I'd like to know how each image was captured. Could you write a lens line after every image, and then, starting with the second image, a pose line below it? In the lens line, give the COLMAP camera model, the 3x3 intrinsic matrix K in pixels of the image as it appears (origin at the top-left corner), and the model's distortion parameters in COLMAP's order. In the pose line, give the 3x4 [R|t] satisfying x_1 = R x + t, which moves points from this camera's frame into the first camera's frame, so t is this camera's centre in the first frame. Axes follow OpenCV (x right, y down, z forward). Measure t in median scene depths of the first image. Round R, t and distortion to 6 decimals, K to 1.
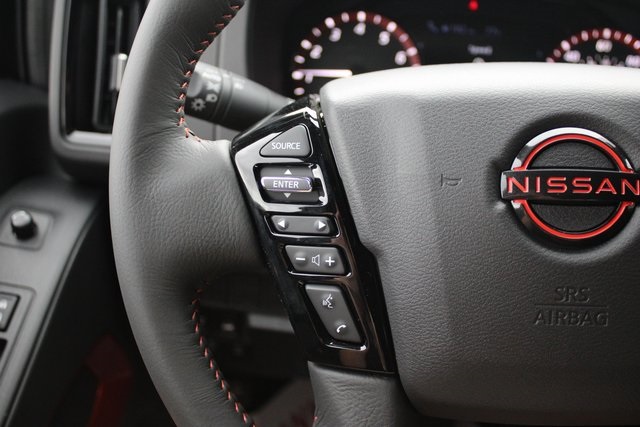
lens RADIAL K [[702.5, 0, 320.0], [0, 702.5, 213.5], [0, 0, 1]] dist [-0.087522, 0.045748]
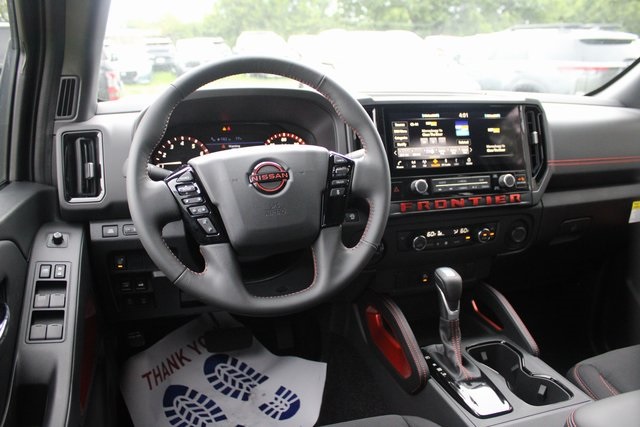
lens RADIAL K [[551.3, 0, 320.0], [0, 551.3, 213.5], [0, 0, 1]] dist [-0.124772, -0.000377]
pose [[0.920357, -0.136704, 0.366409, -0.451389], [0.182368, 0.978833, -0.092885, 0.444650], [-0.345955, 0.152309, 0.925806, -1.653115]]
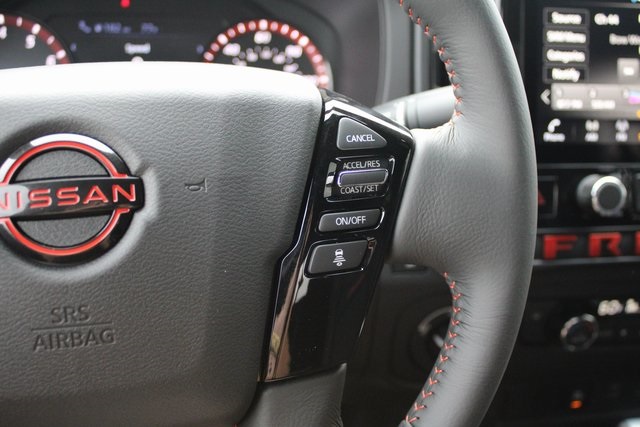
lens RADIAL K [[702.5, 0, 320.0], [0, 702.5, 213.5], [0, 0, 1]] dist [-0.087522, 0.045748]
pose [[0.964966, -0.096627, 0.243934, 0.452226], [0.095323, 0.995298, 0.017177, -0.001614], [-0.244447, 0.006677, 0.969640, 0.020766]]
